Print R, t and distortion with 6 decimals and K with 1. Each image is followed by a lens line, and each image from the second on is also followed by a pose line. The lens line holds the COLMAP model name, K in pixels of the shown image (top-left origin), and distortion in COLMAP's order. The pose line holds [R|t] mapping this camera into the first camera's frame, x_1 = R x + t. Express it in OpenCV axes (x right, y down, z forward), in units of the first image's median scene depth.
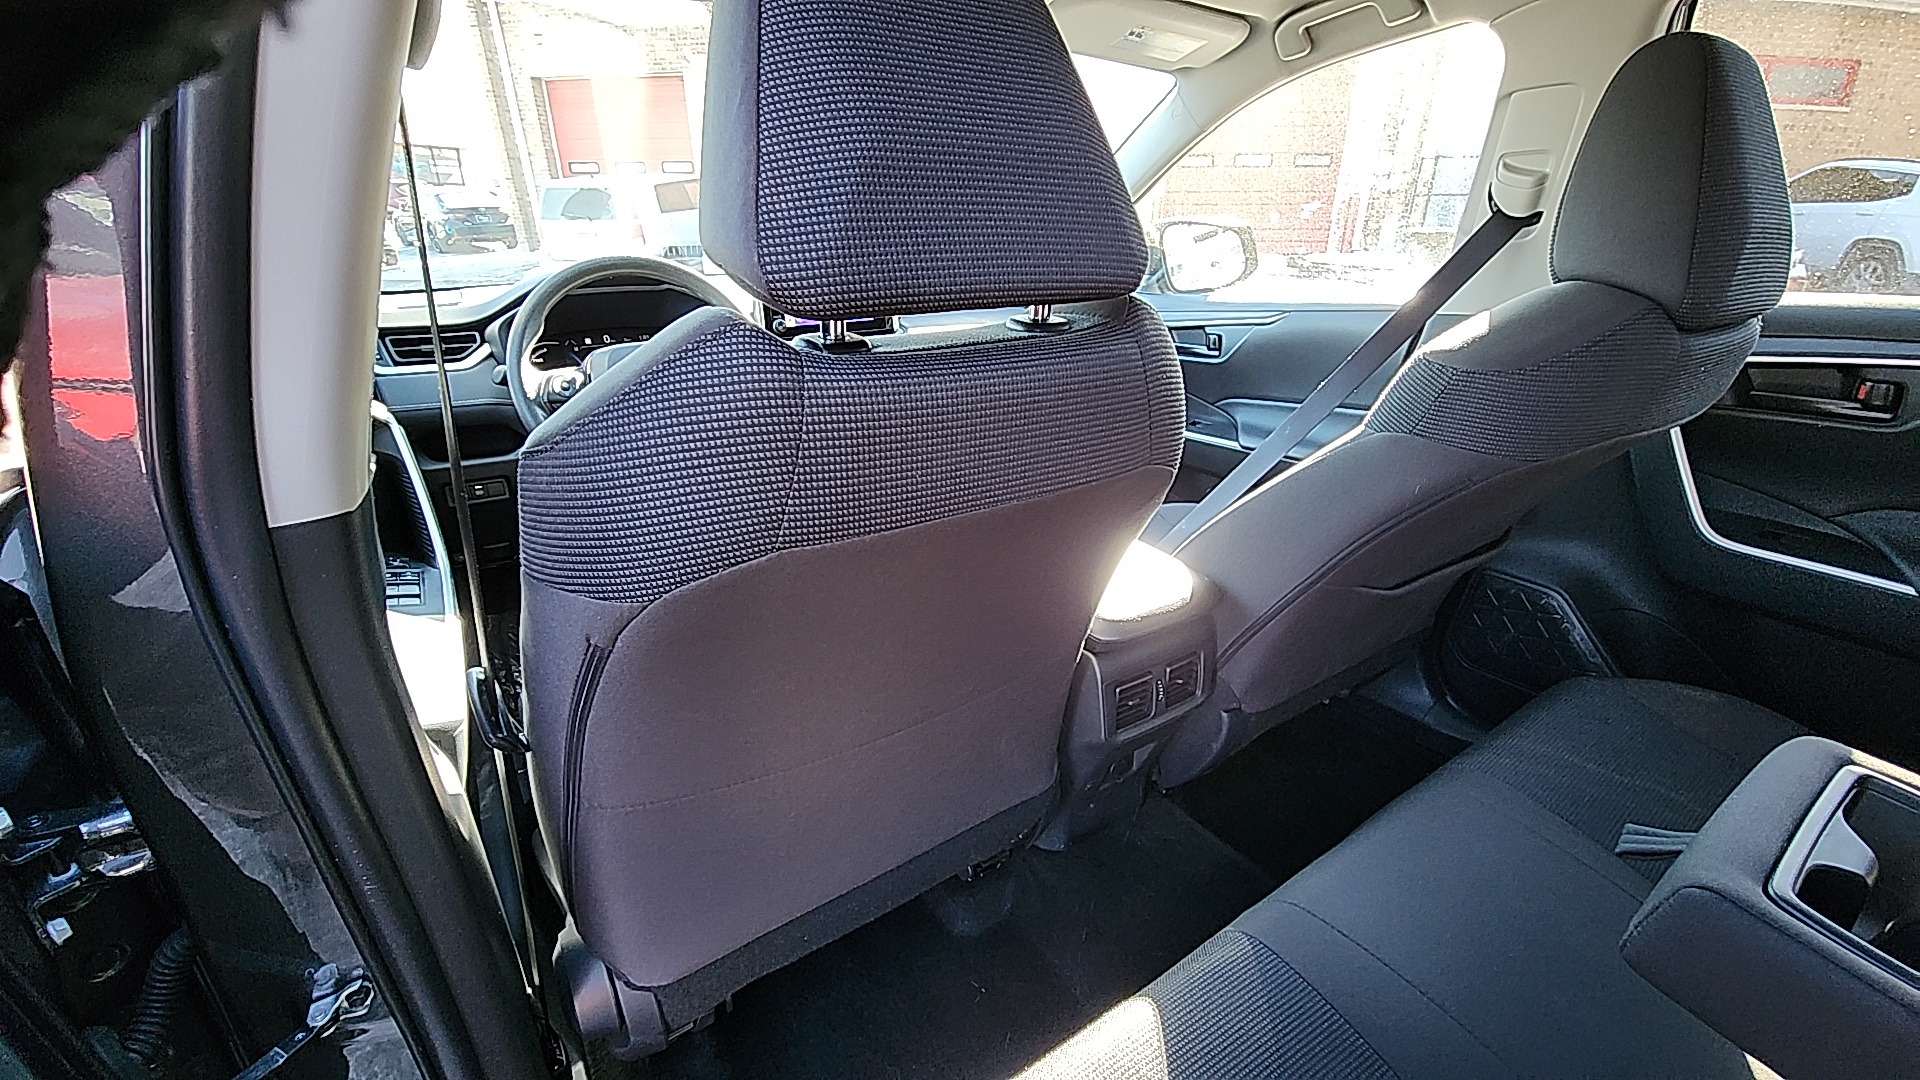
lens RADIAL K [[778.1, 0, 946.0], [0, 778.1, 548.3], [0, 0, 1]] dist [0.009098, -0.007146]
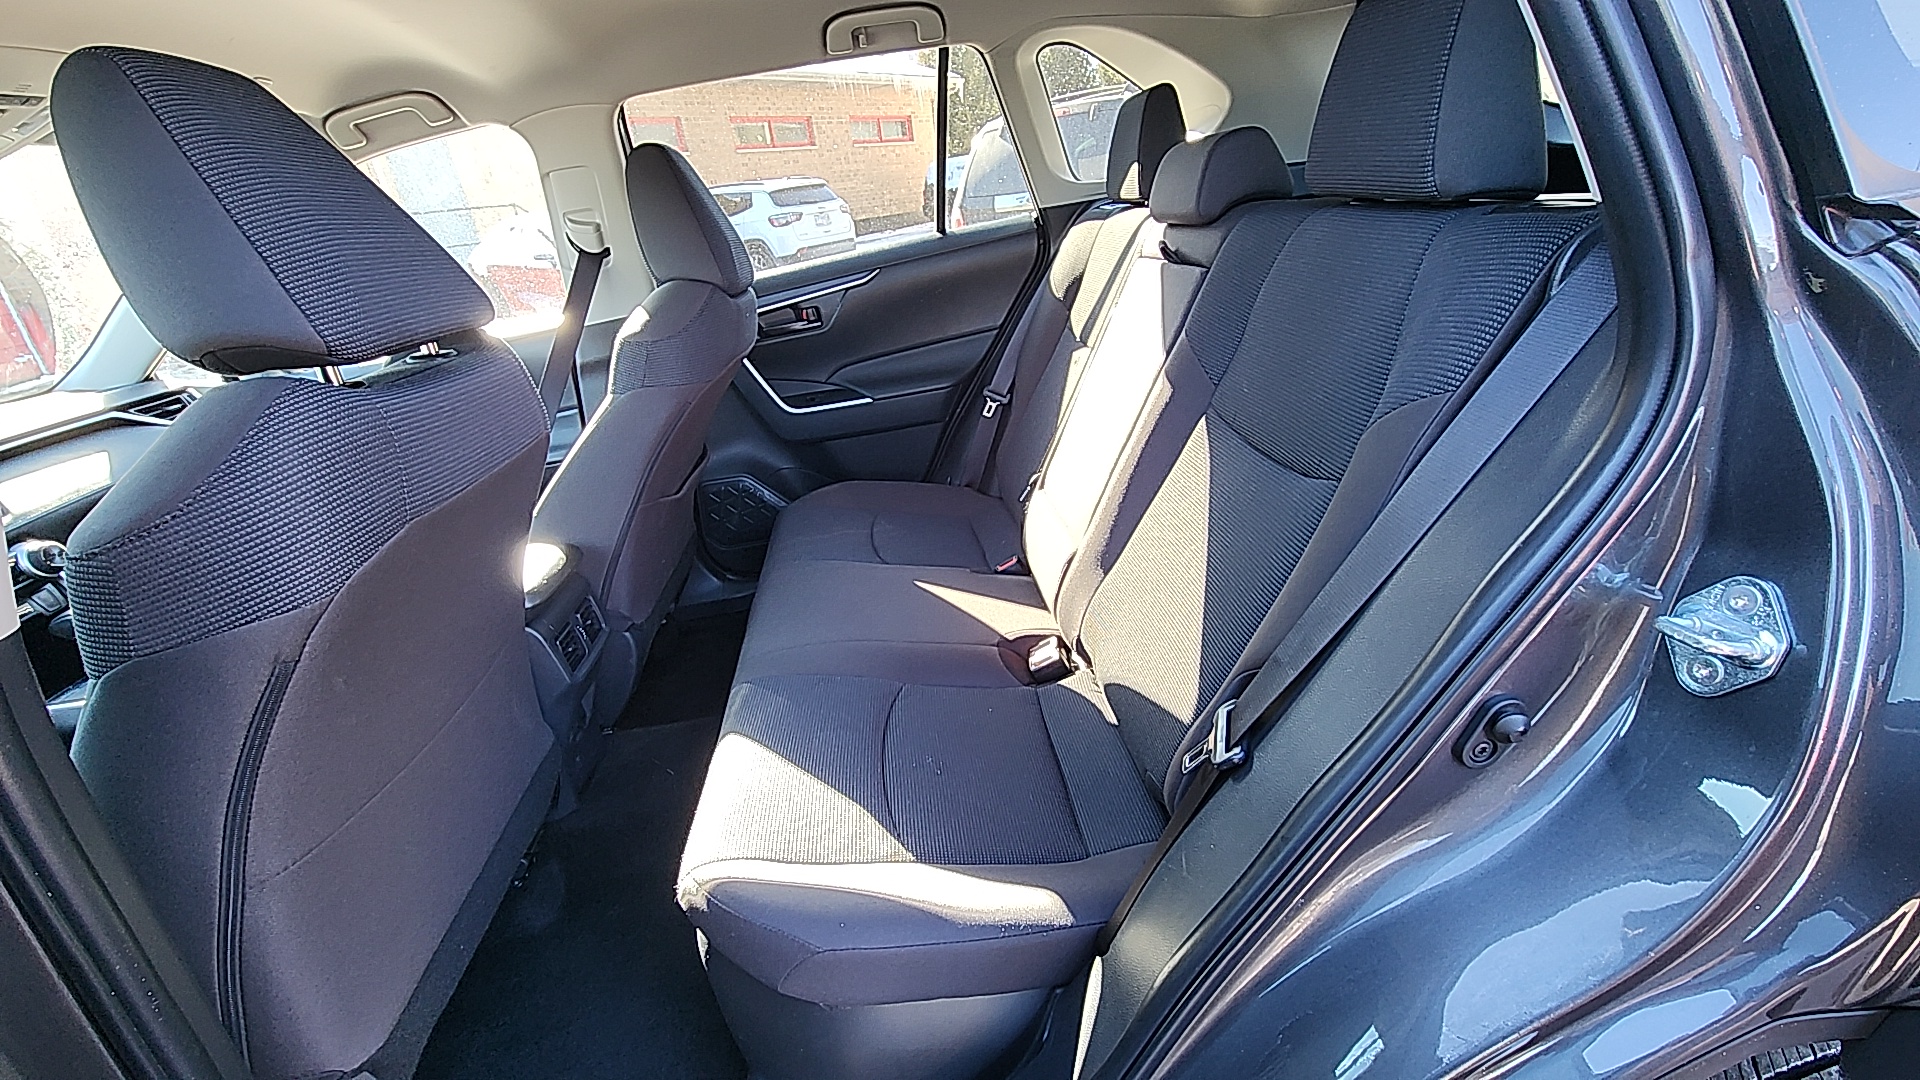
lens RADIAL K [[778.1, 0, 969.4], [0, 778.1, 542.9], [0, 0, 1]] dist [0.009098, -0.007146]
pose [[0.446248, -0.415028, 0.792852, -0.368602], [0.462233, 0.865522, 0.192905, 0.095640], [-0.766292, 0.280399, 0.578077, -0.249039]]
